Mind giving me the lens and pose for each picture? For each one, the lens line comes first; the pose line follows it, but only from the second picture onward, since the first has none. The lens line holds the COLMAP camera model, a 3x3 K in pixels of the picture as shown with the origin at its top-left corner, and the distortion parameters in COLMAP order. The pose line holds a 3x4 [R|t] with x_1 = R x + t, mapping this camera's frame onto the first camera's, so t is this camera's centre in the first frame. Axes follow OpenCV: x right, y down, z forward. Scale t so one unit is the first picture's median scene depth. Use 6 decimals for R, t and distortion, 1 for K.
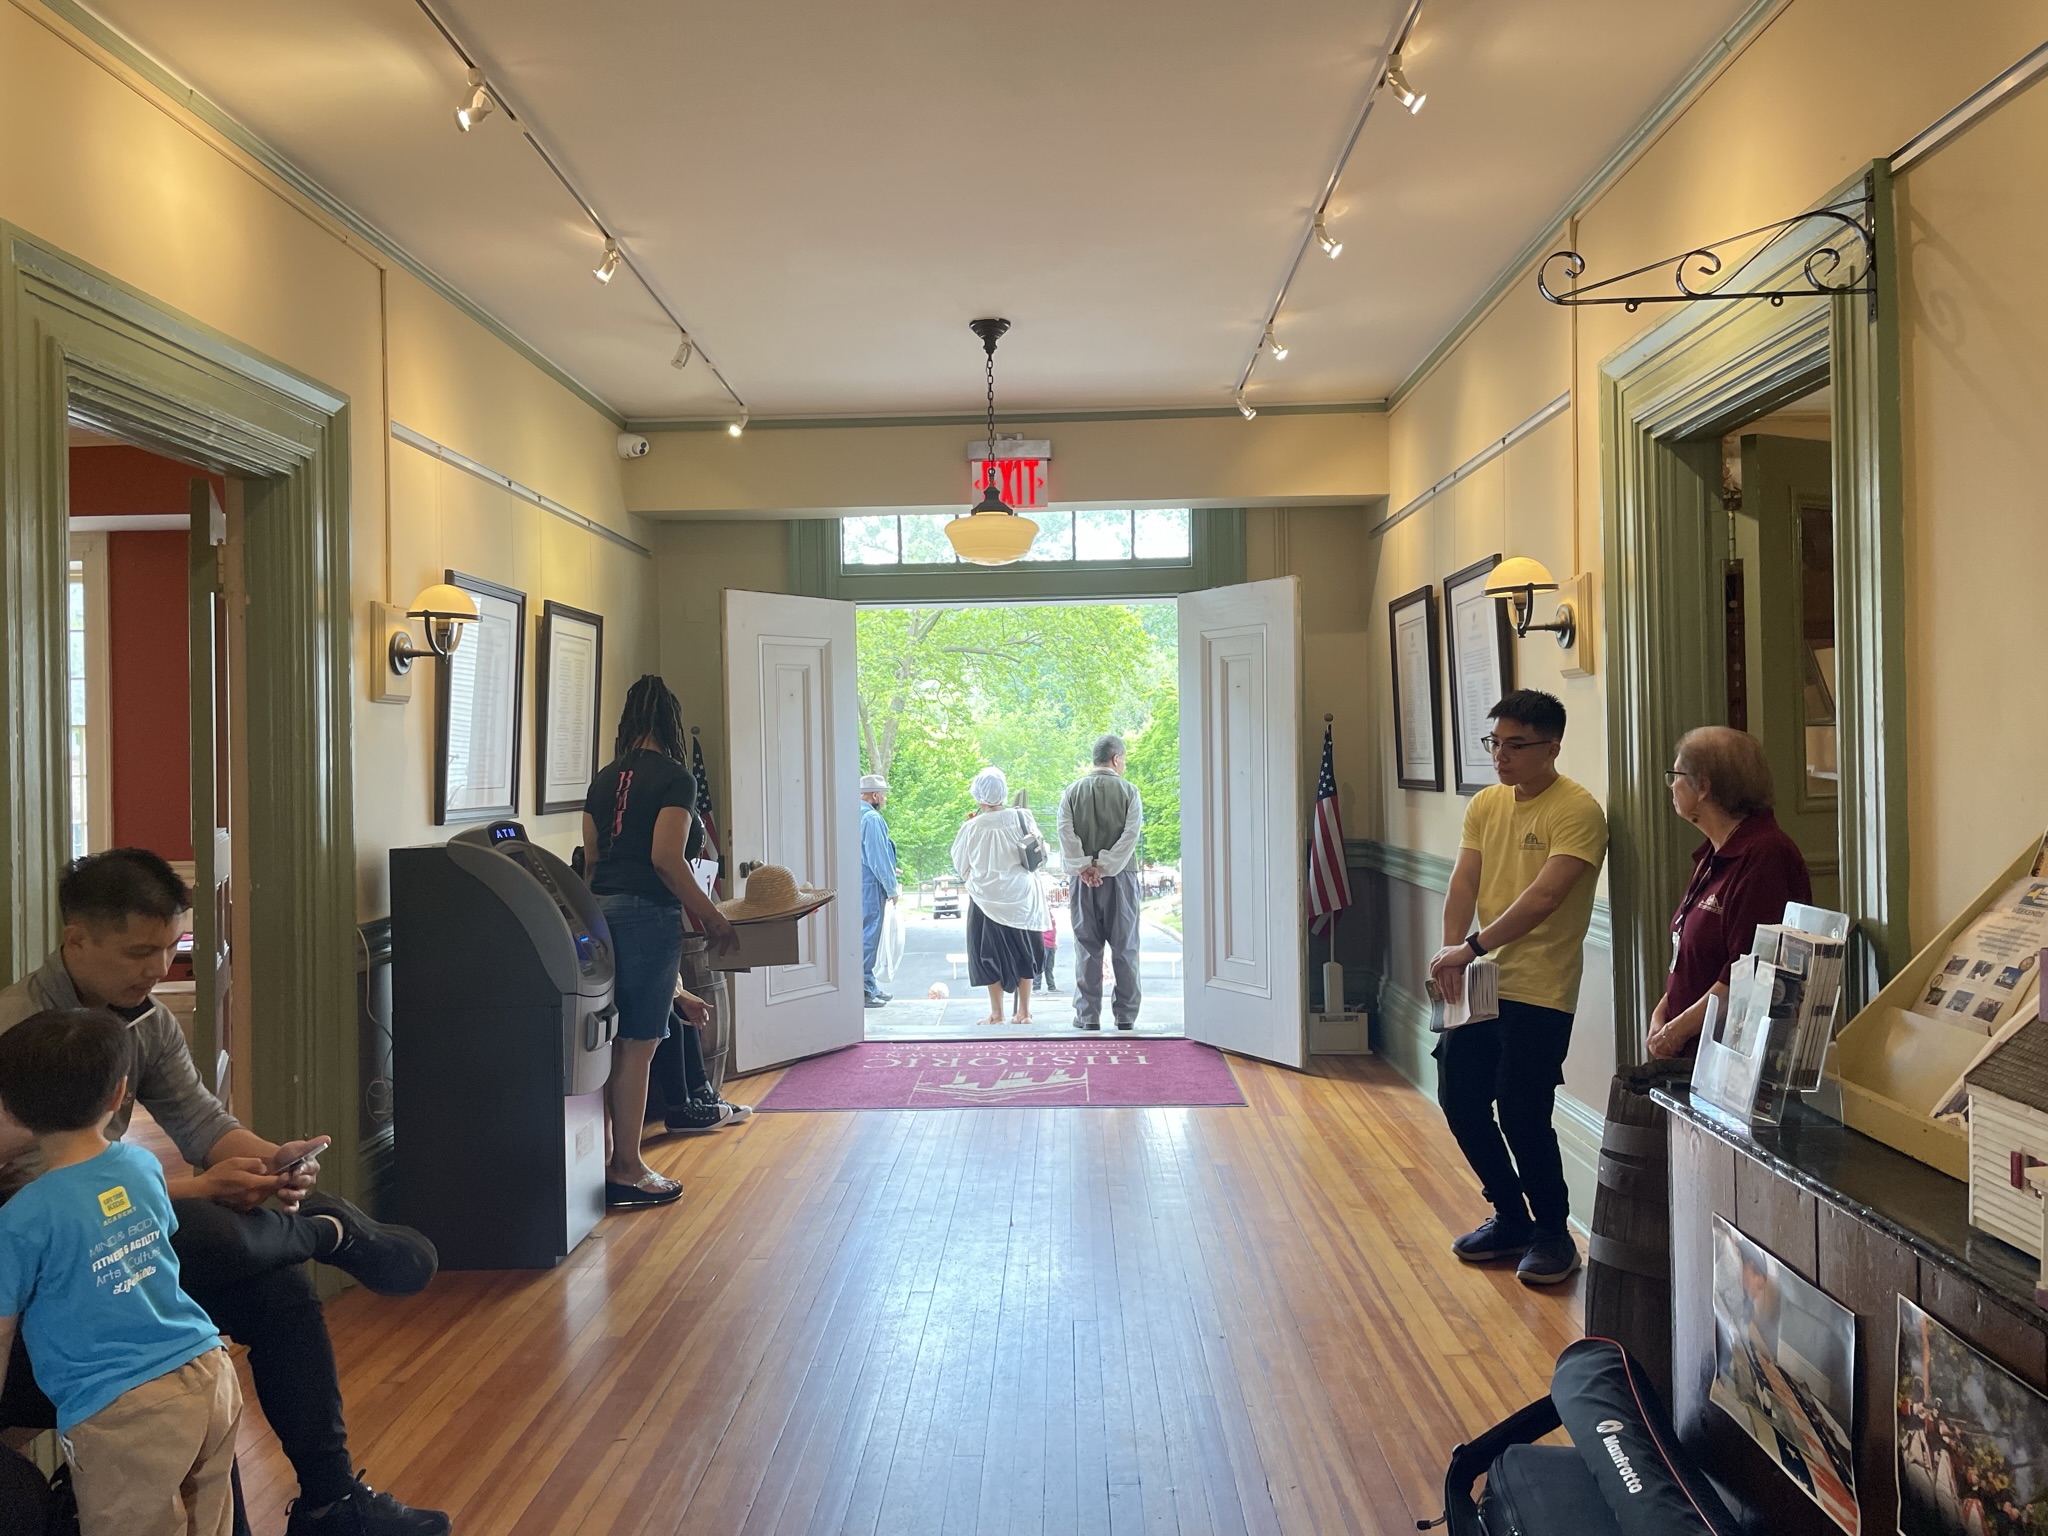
lens RADIAL K [[1551.6, 0, 1022.4], [0, 1551.6, 765.5], [0, 0, 1]] dist [0.095197, -0.123380]
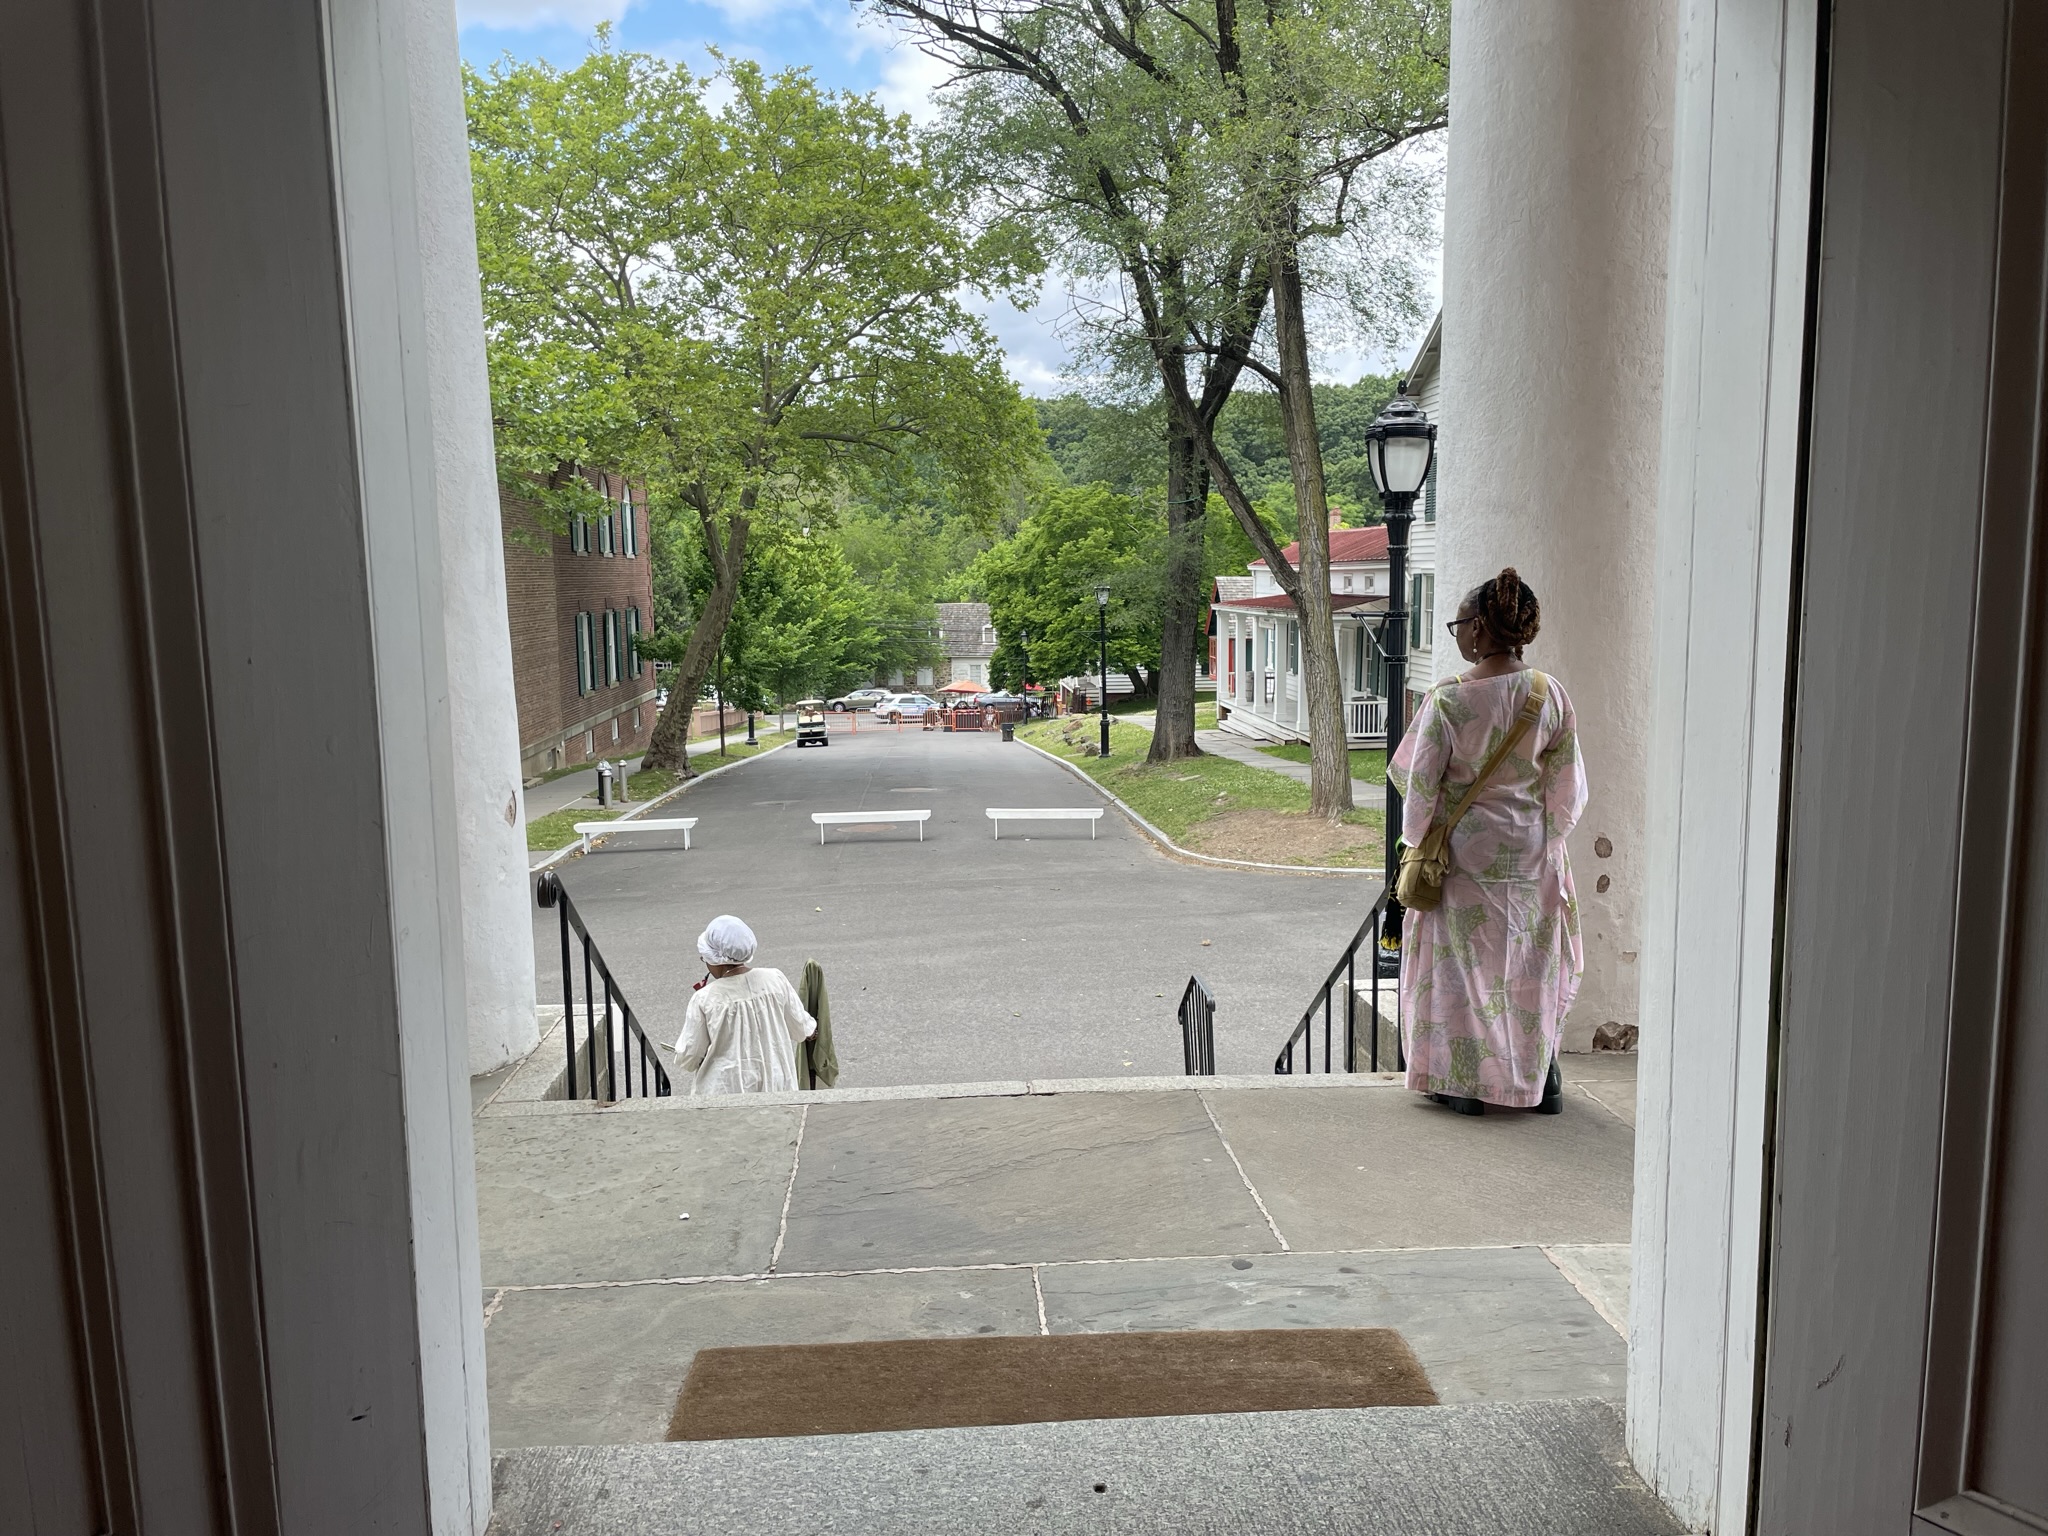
lens RADIAL K [[1551.6, 0, 1028.3], [0, 1551.6, 762.8], [0, 0, 1]] dist [0.095197, -0.123380]
pose [[0.995958, -0.008258, 0.089443, -0.014785], [-0.002428, 0.992926, 0.118707, 0.000038], [-0.089790, -0.118444, 0.988893, 0.310994]]
